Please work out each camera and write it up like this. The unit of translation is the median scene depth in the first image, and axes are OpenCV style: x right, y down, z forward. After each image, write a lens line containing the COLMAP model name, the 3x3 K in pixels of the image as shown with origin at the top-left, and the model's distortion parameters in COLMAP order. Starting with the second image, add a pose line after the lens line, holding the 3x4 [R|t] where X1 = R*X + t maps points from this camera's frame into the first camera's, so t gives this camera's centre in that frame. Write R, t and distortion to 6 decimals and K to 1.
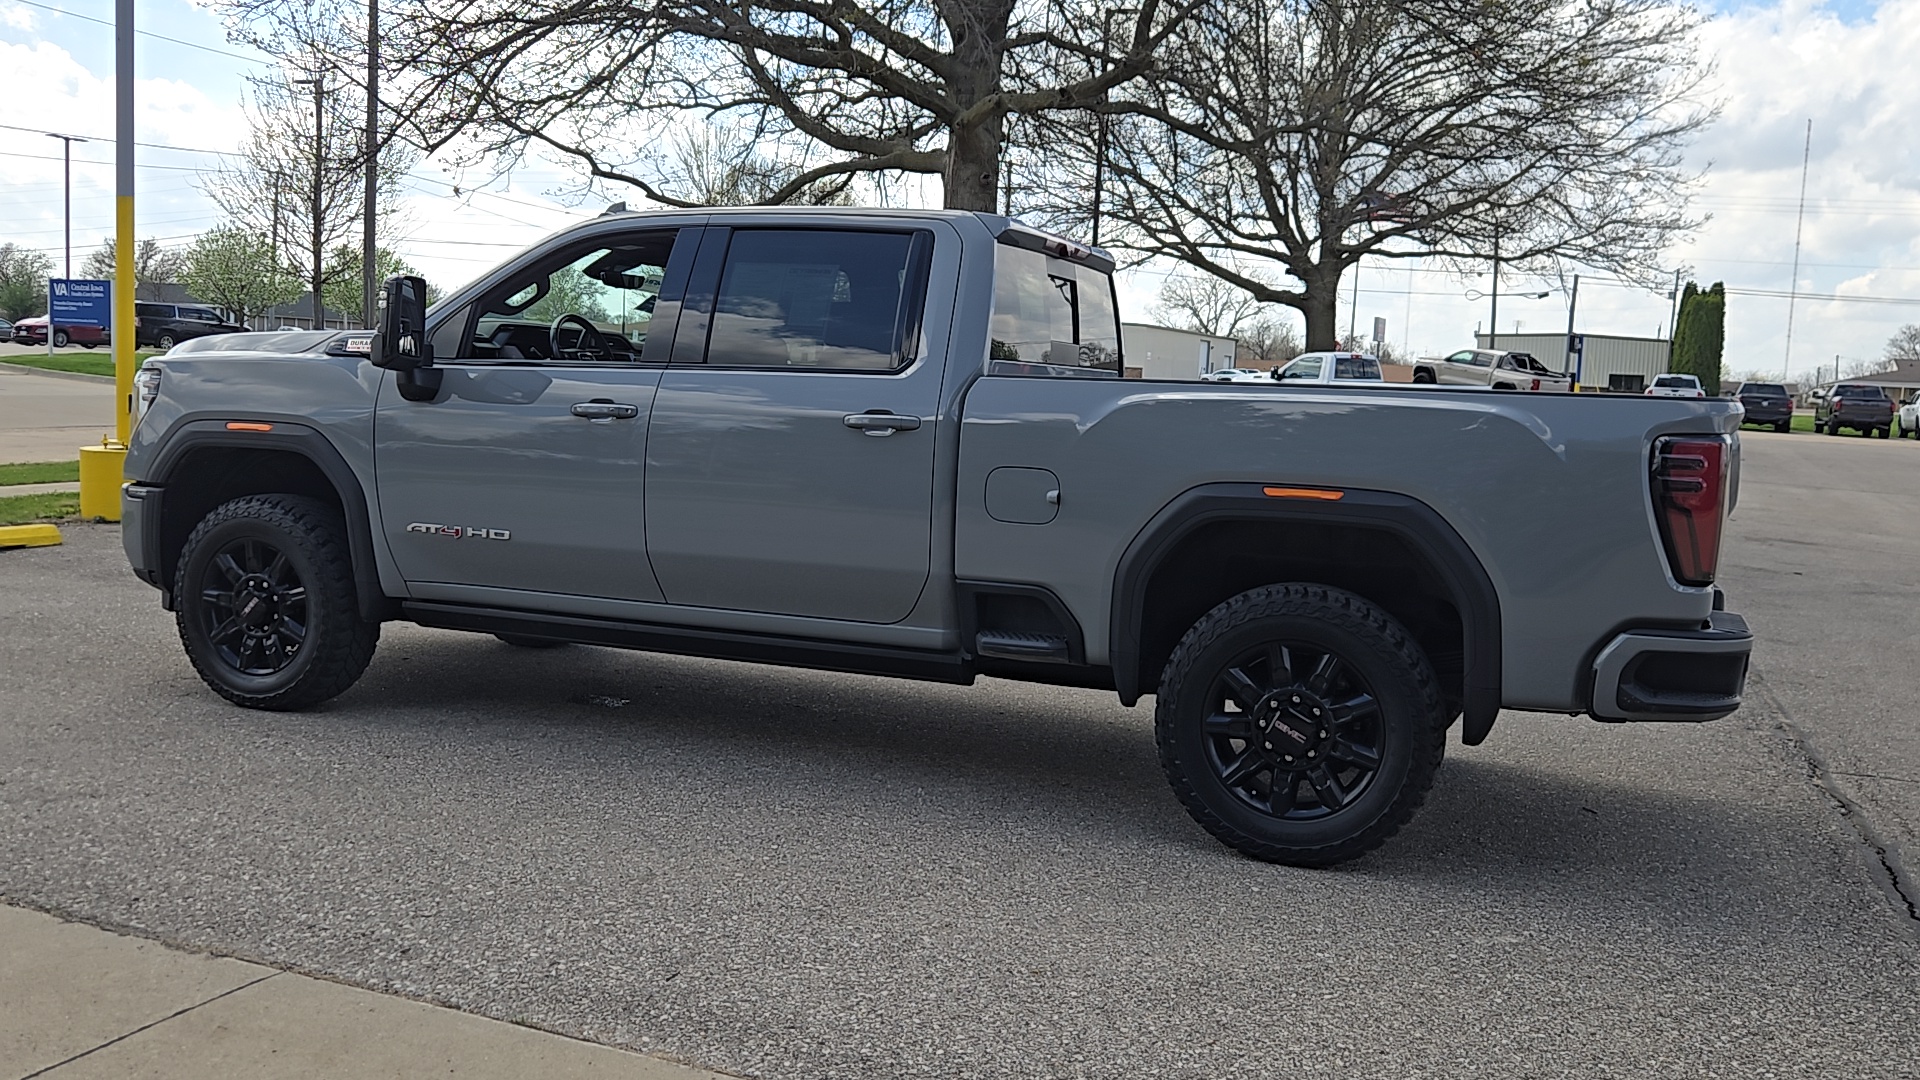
lens RADIAL K [[1614.8, 0, 954.0], [0, 1614.8, 539.8], [0, 0, 1]] dist [0.013912, -0.002446]
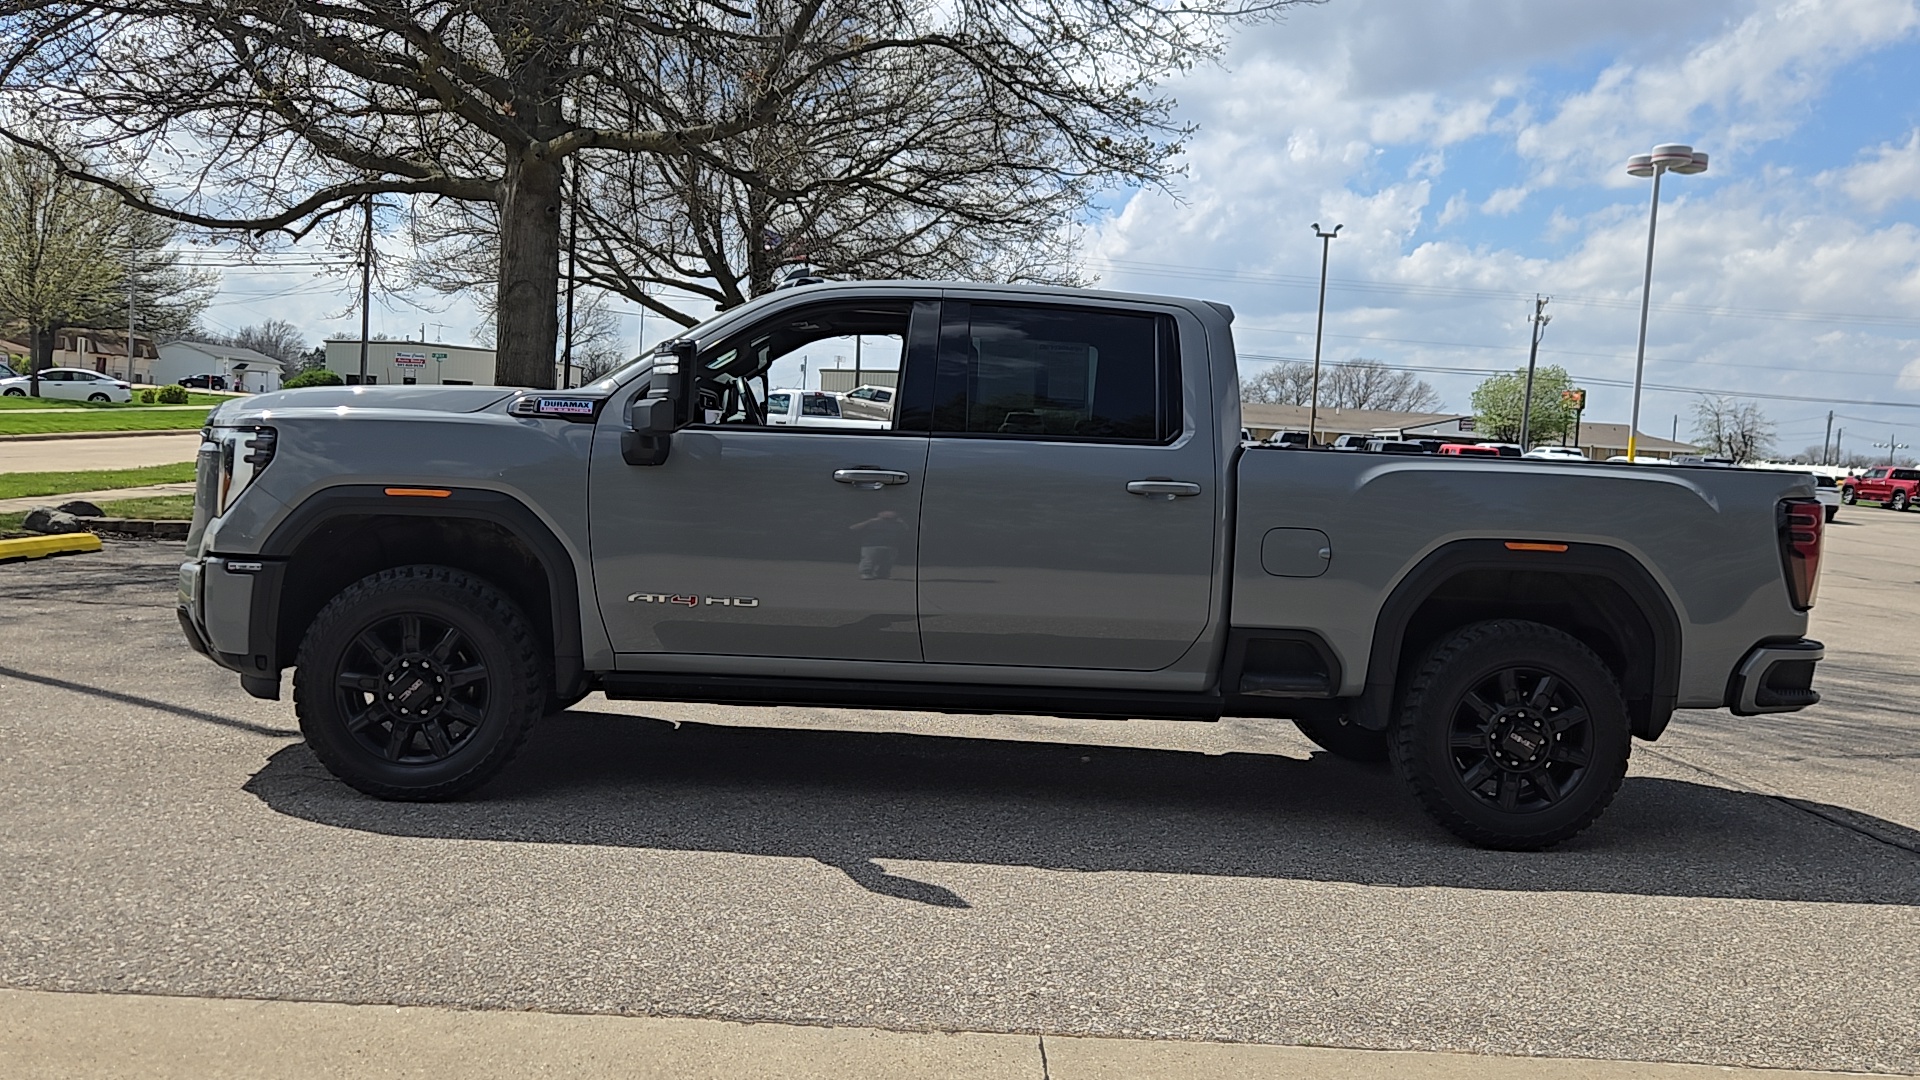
lens RADIAL K [[1614.8, 0, 954.0], [0, 1614.8, 539.8], [0, 0, 1]] dist [0.013912, -0.002446]
pose [[0.911691, -0.020272, 0.410376, -0.597586], [0.026914, 0.999583, -0.010415, -0.028921], [-0.409994, 0.020540, 0.911857, 0.045932]]
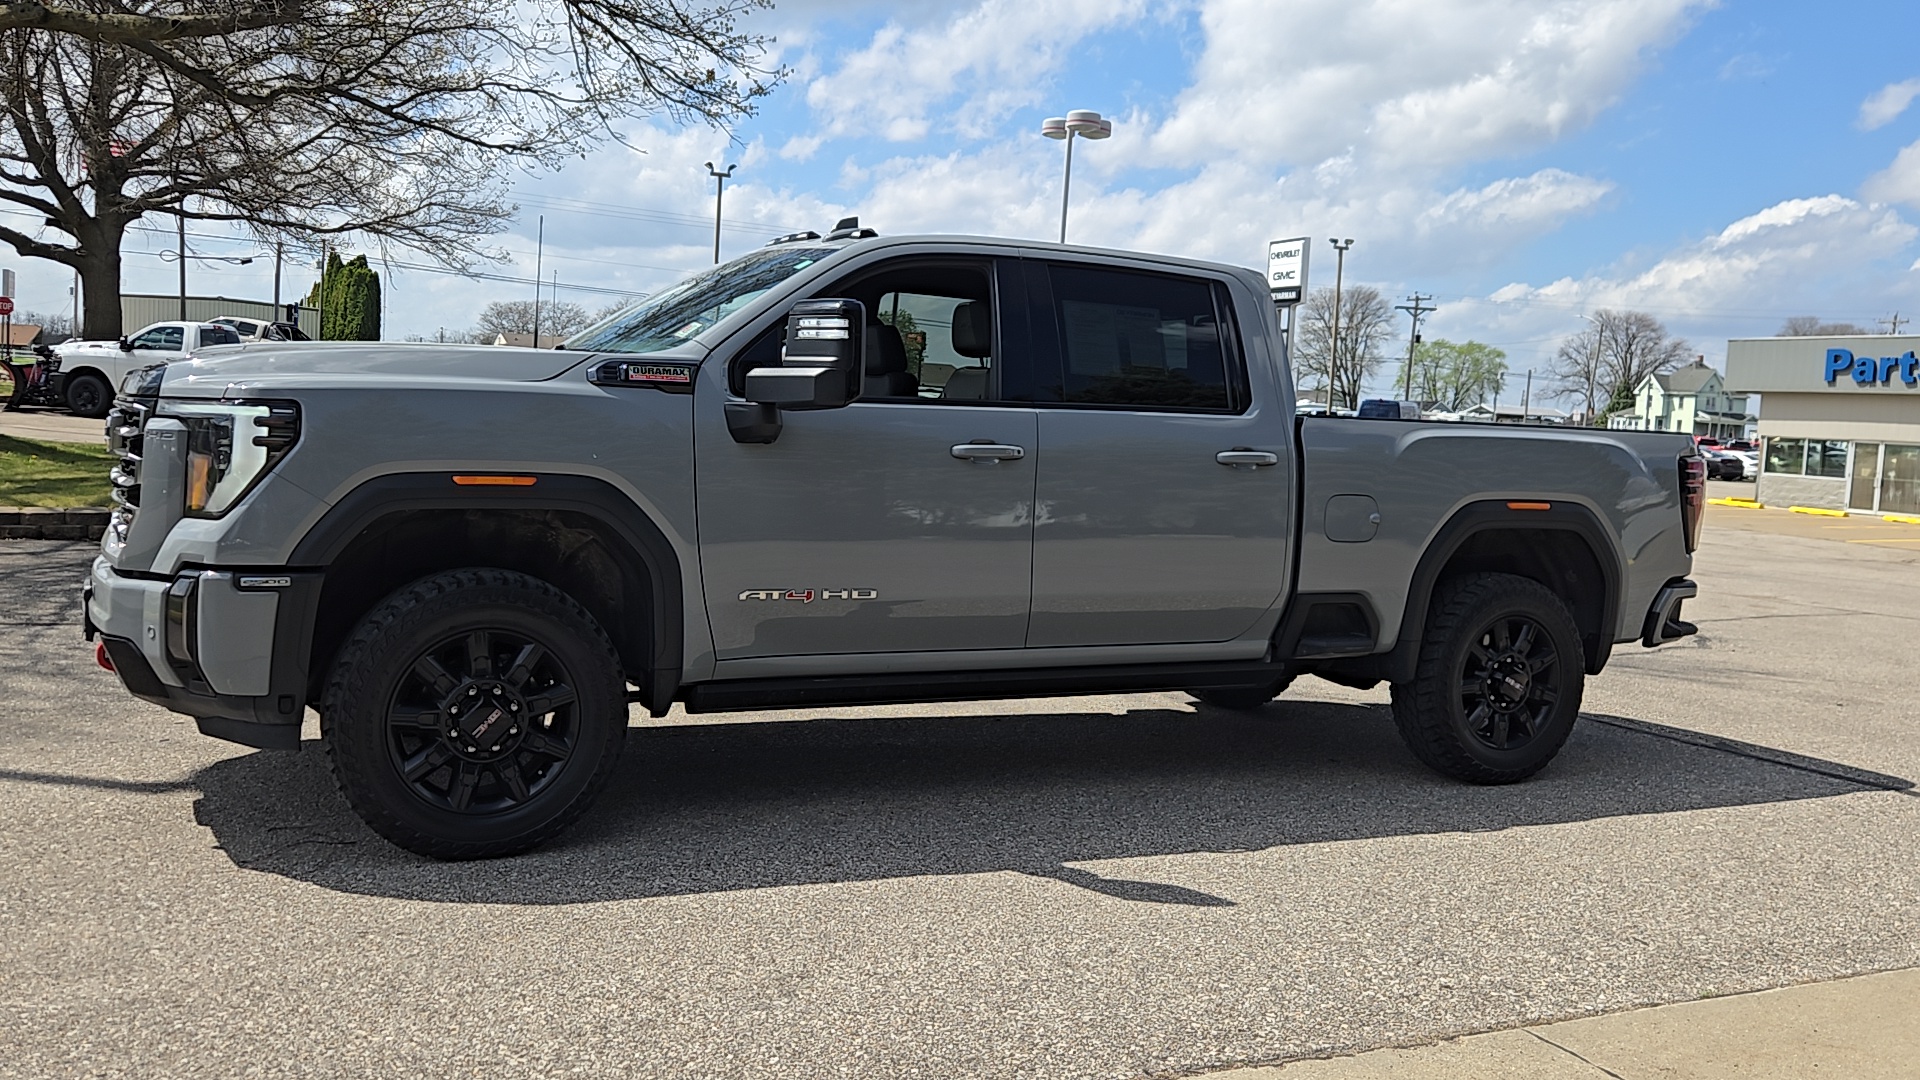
lens RADIAL K [[1614.8, 0, 954.0], [0, 1614.8, 539.8], [0, 0, 1]] dist [0.013912, -0.002446]
pose [[0.666344, -0.067527, 0.742581, -0.946555], [0.050379, 0.997692, 0.045519, -0.074033], [-0.743941, 0.007079, 0.668208, 0.389832]]
